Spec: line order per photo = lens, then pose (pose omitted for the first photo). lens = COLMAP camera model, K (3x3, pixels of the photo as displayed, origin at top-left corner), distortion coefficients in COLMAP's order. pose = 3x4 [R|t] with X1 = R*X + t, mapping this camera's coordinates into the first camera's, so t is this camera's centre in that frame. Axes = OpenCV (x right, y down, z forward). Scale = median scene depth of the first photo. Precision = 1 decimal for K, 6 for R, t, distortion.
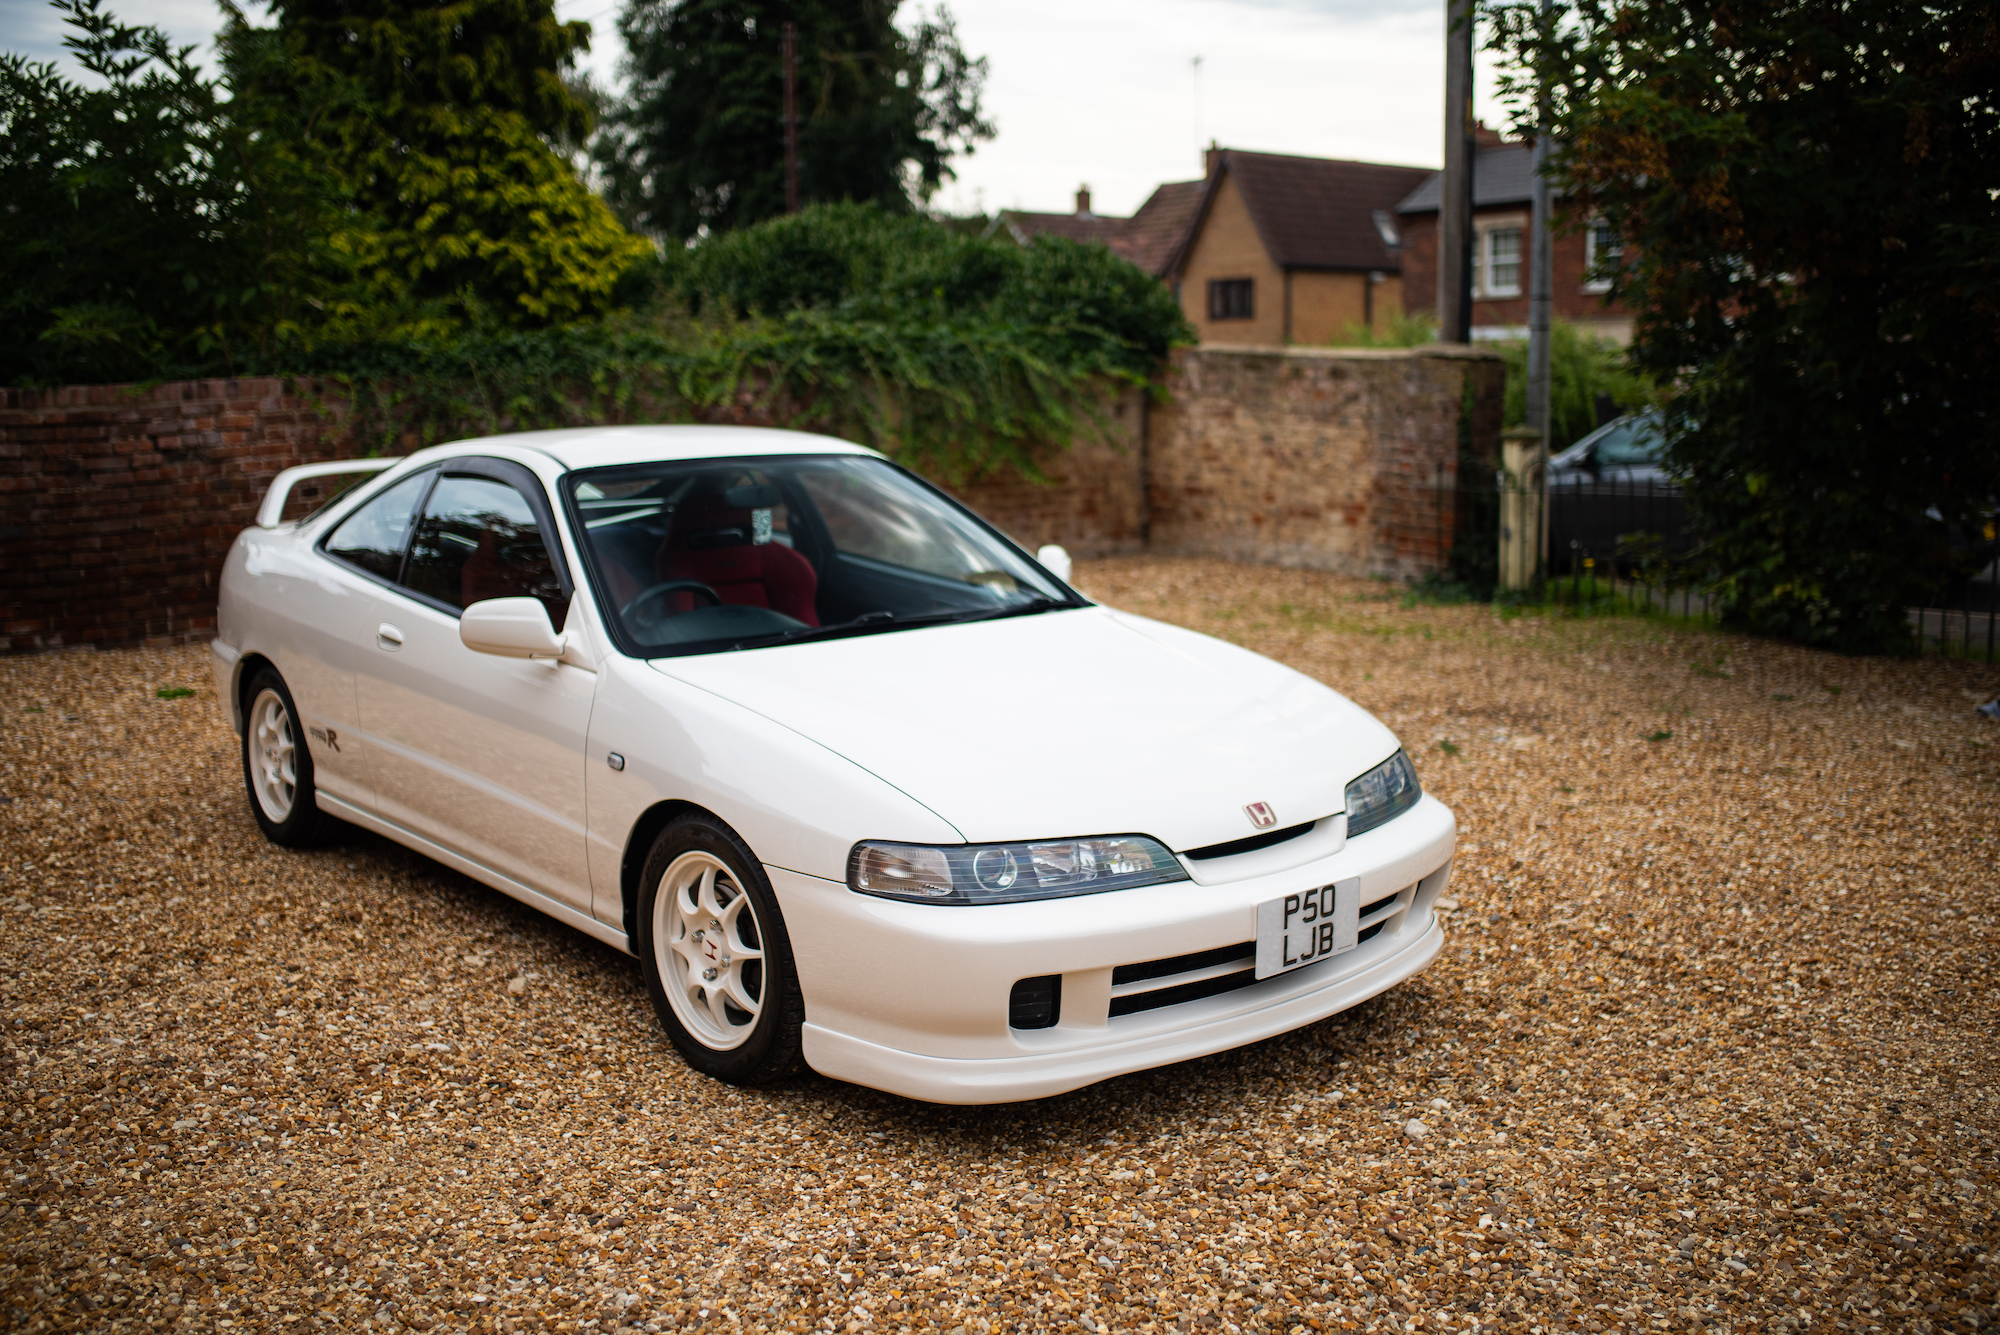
lens RADIAL K [[1902.8, 0, 1002.8], [0, 1902.8, 672.0], [0, 0, 1]] dist [-0.063518, 0.088795]
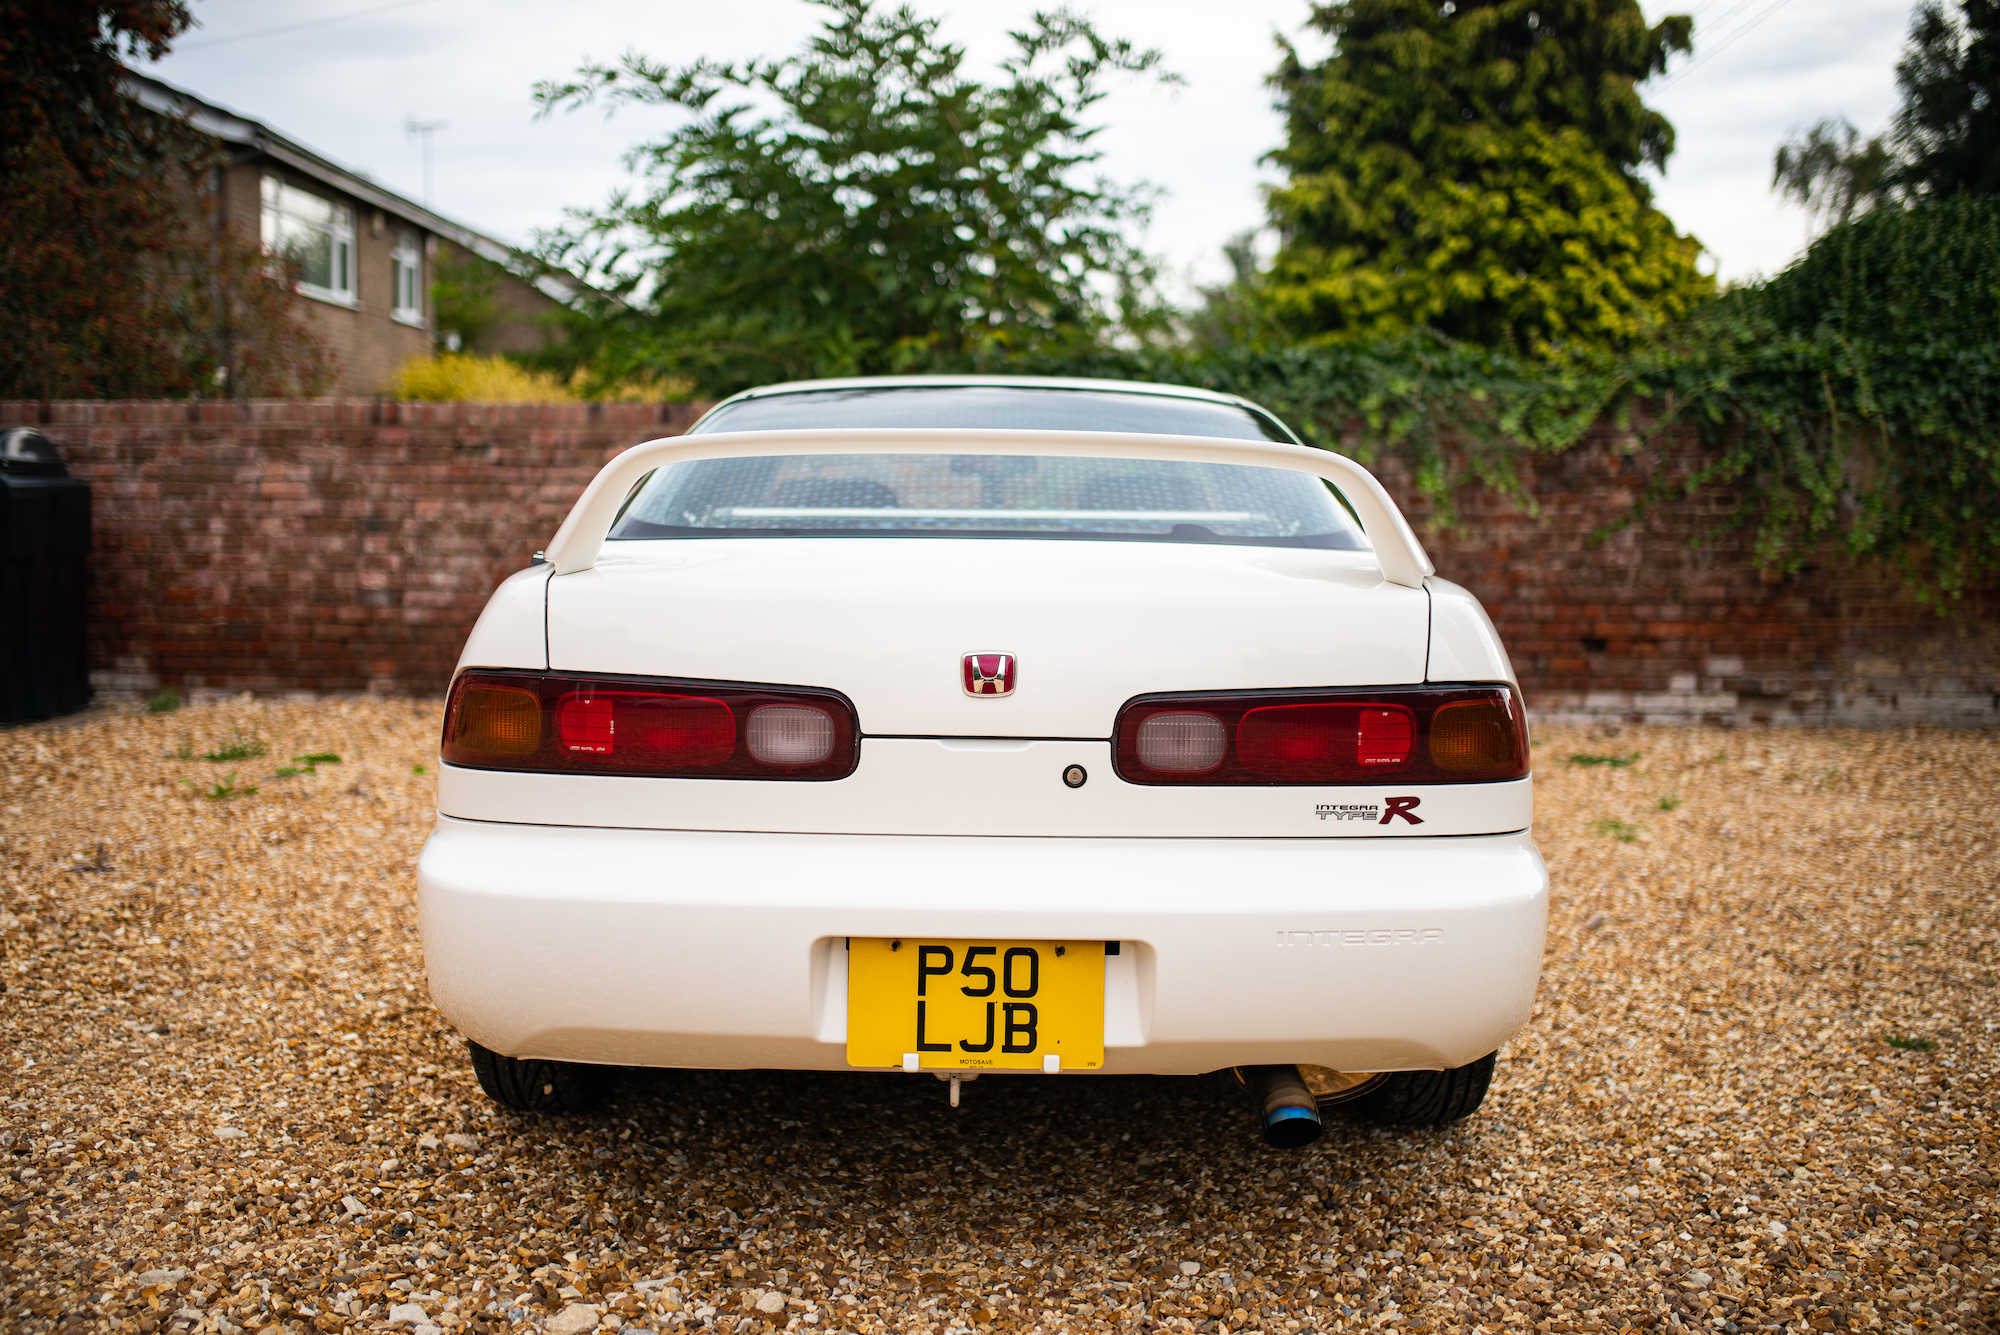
lens RADIAL K [[1902.8, 0, 1002.8], [0, 1902.8, 672.0], [0, 0, 1]] dist [-0.063518, 0.088795]
pose [[0.775464, 0.082071, -0.626035, 0.160214], [-0.119245, 0.992710, -0.017566, -0.029128], [0.620029, 0.088273, 0.779597, 0.420788]]
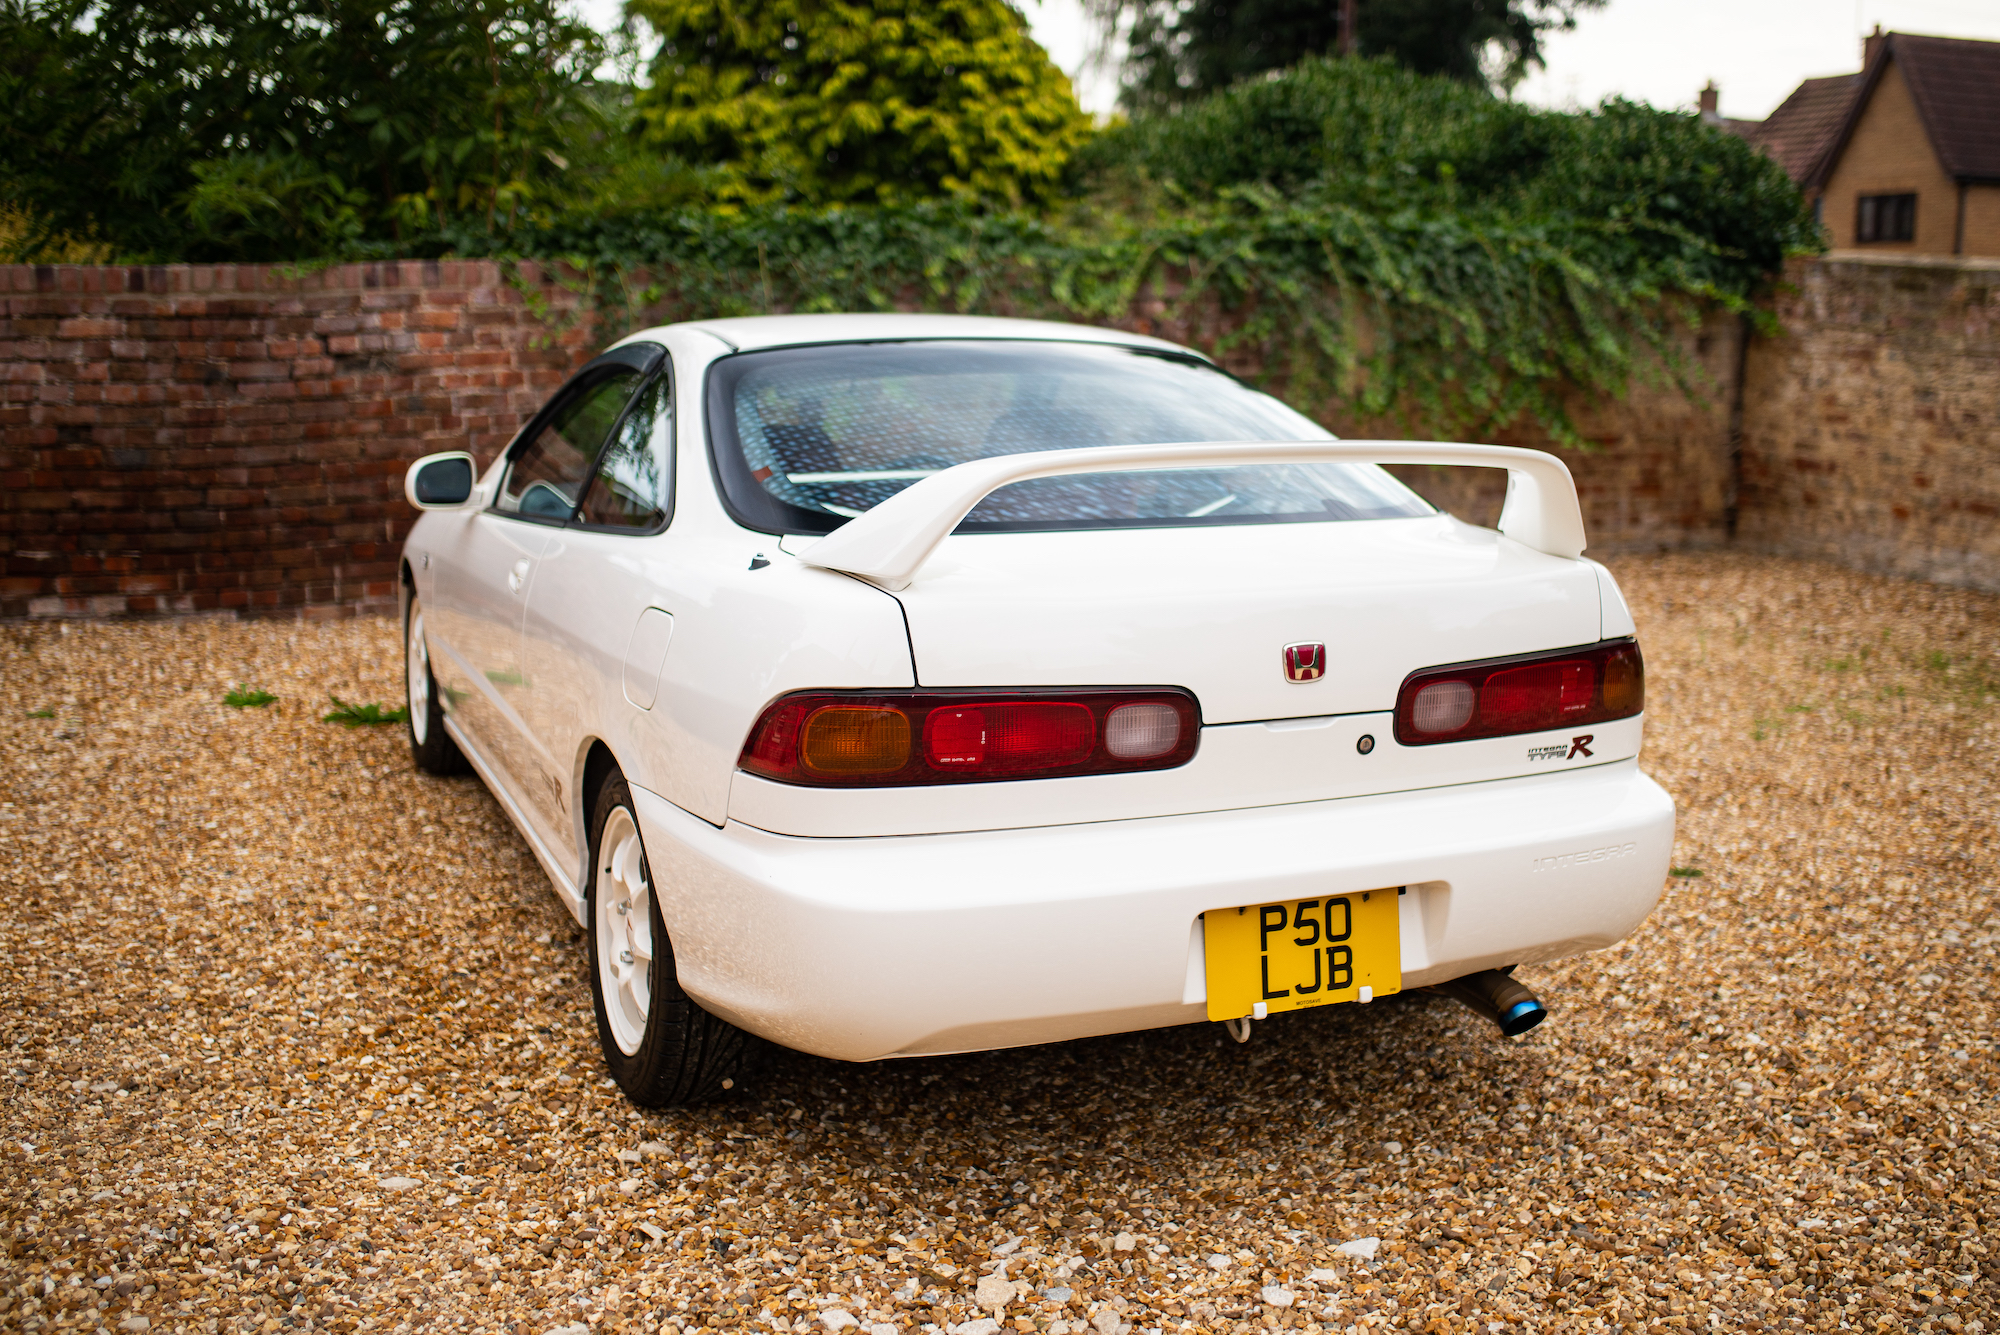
lens RADIAL K [[2055.9, 0, 1068.8], [0, 2055.9, 661.8], [0, 0, 1]] dist [-0.083370, 0.151617]
pose [[0.967055, 0.067783, -0.245376, 0.040163], [-0.062962, 0.997638, 0.027449, -0.039420], [0.246657, -0.011096, 0.969039, 0.309552]]
